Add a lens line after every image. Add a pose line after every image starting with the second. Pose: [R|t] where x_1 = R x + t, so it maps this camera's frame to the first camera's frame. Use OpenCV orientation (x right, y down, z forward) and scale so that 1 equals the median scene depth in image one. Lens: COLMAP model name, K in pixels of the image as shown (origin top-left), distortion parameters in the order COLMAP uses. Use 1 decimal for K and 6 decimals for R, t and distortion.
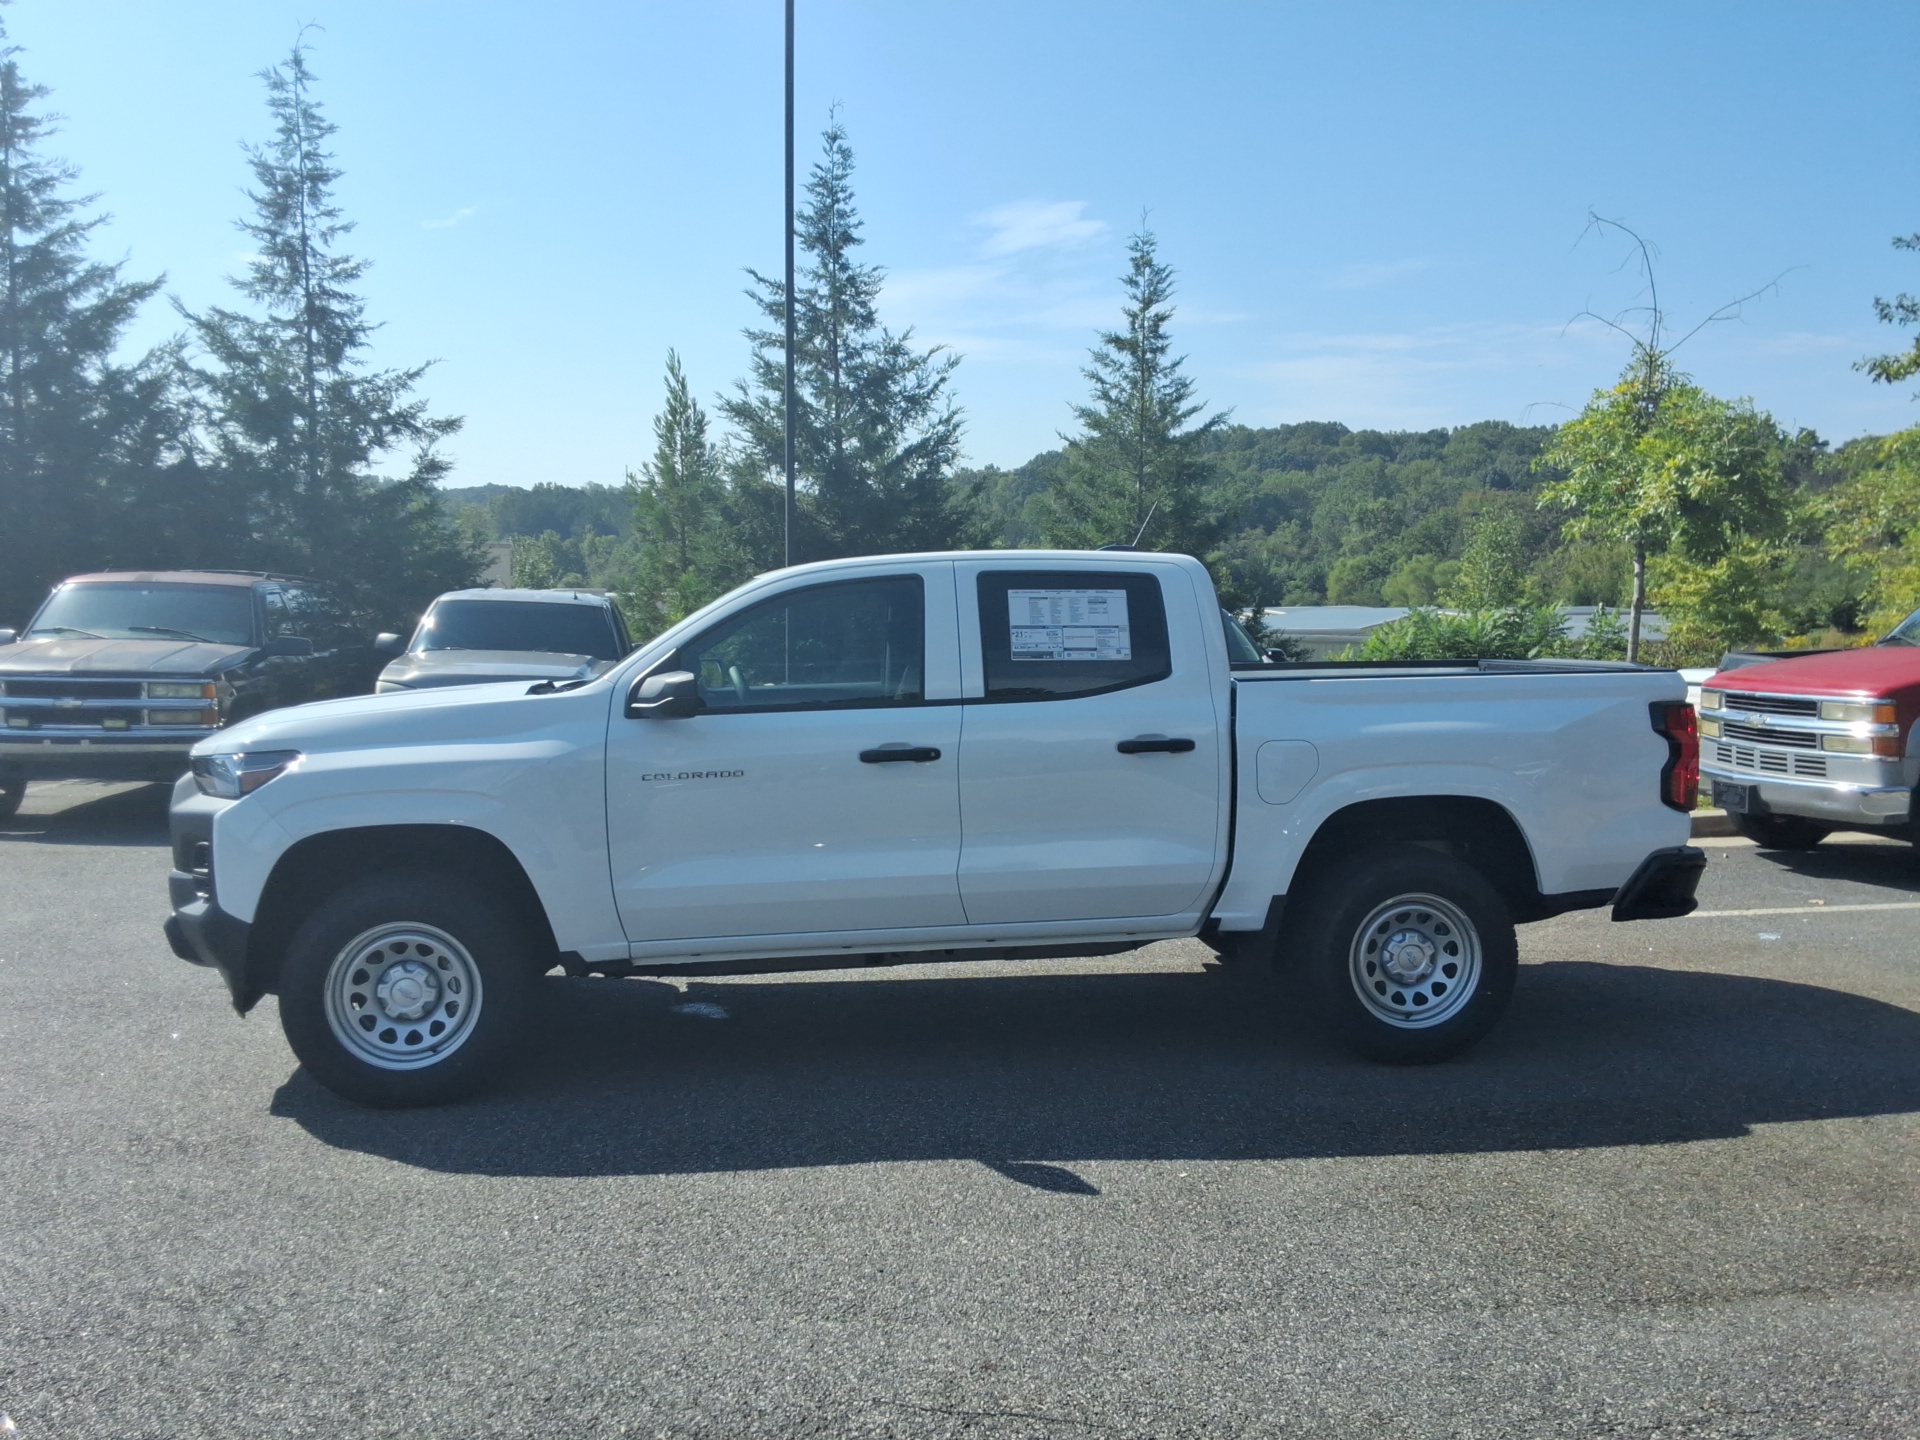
lens RADIAL K [[1544.9, 0, 966.7], [0, 1544.9, 719.6], [0, 0, 1]] dist [0.100152, -0.168231]
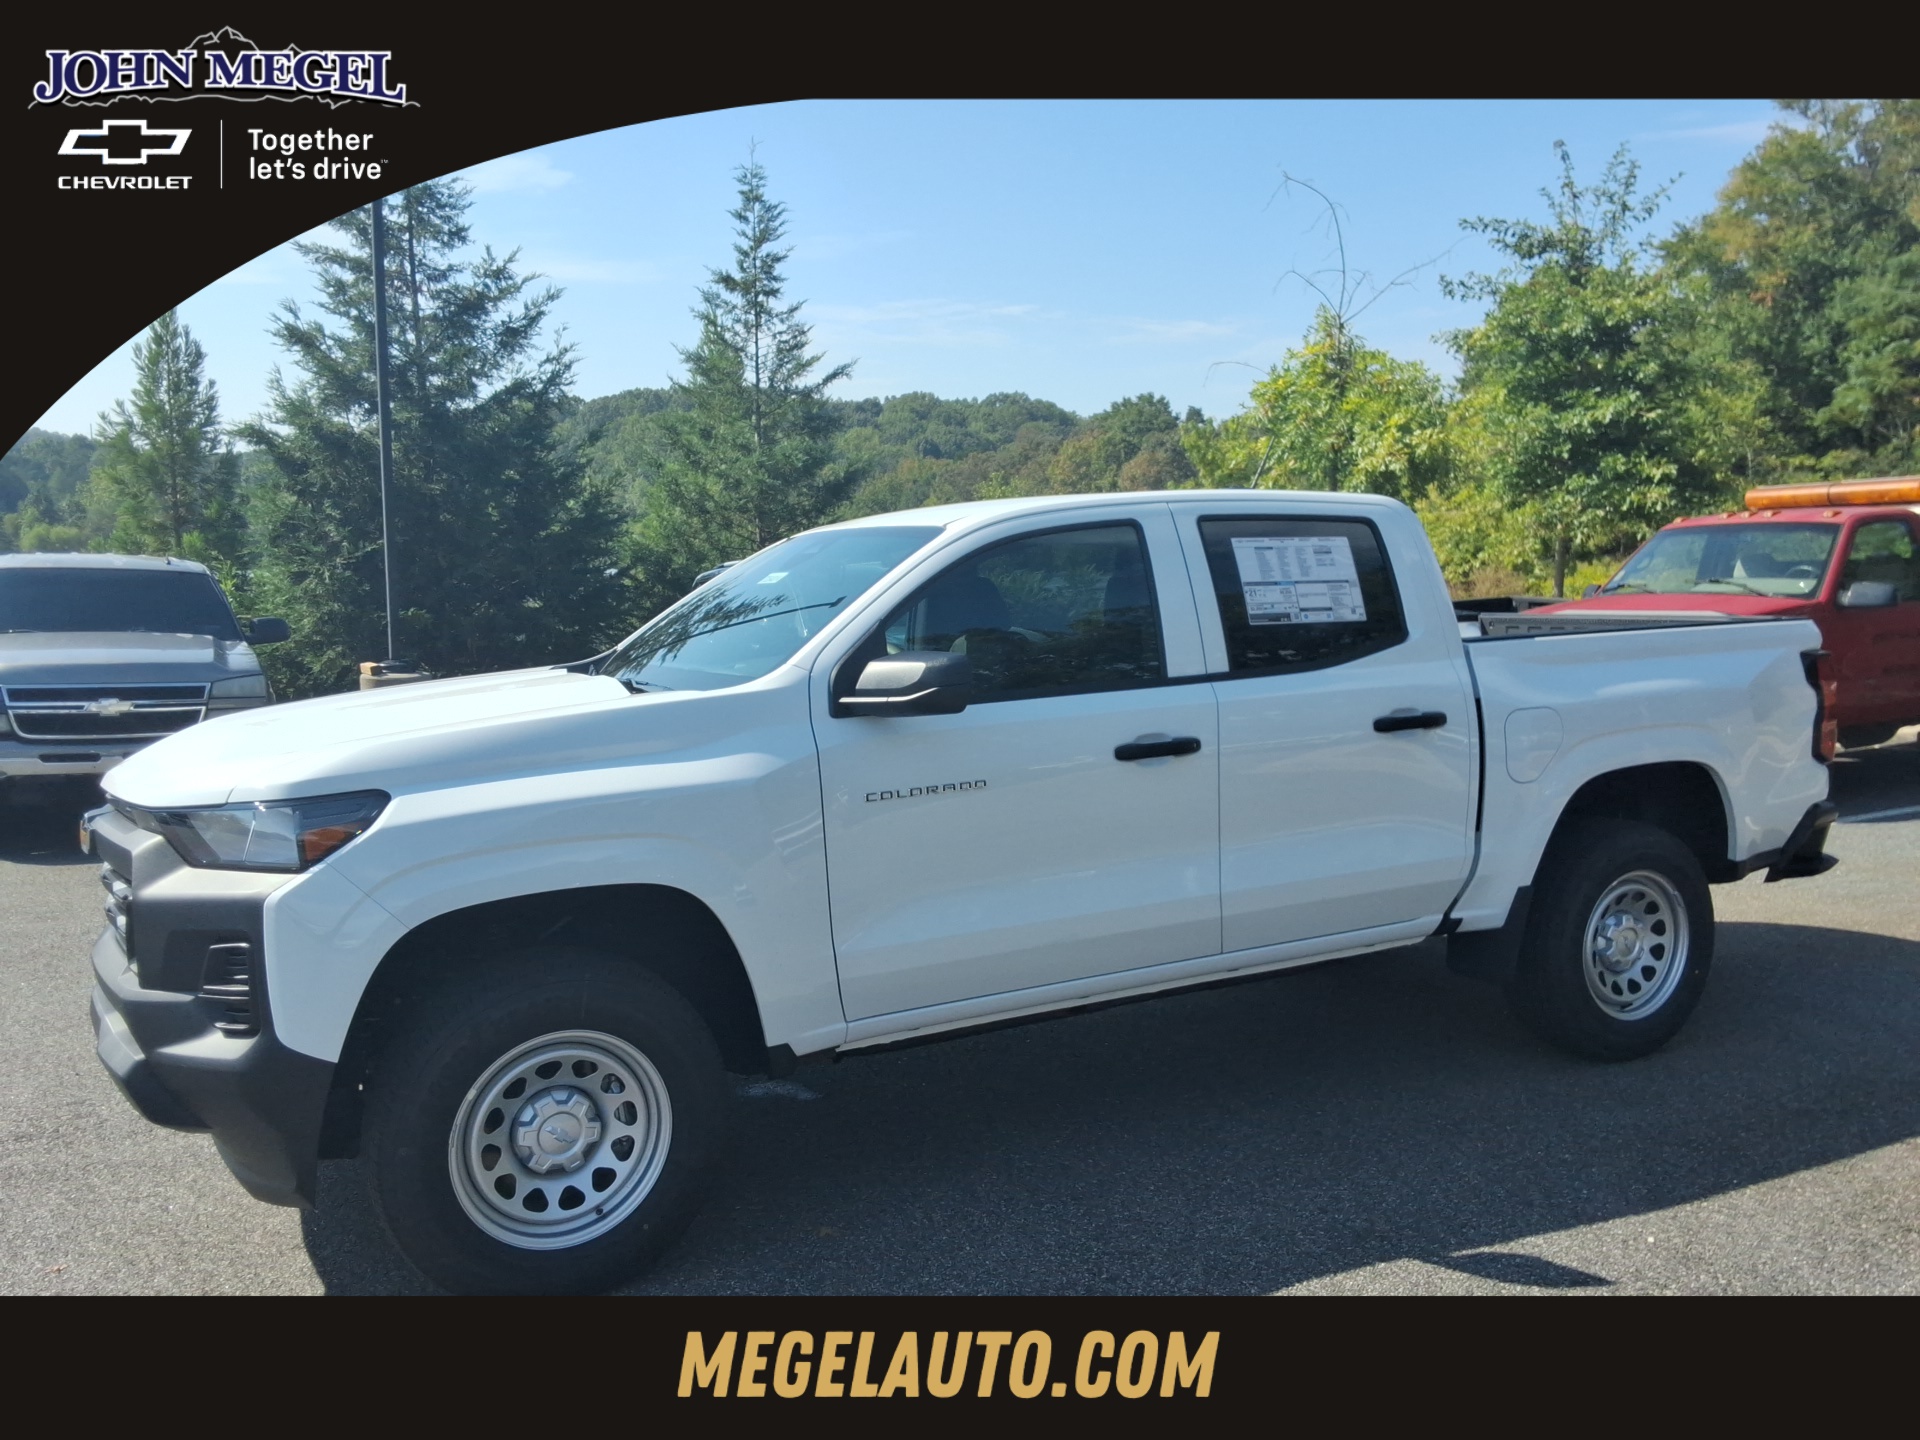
lens RADIAL K [[1544.9, 0, 967.1], [0, 1544.9, 735.8], [0, 0, 1]] dist [0.100152, -0.168231]
pose [[0.938169, -0.047909, 0.342848, -0.174214], [0.036554, 0.998550, 0.039511, -0.007886], [-0.344244, -0.024535, 0.938560, 0.127699]]
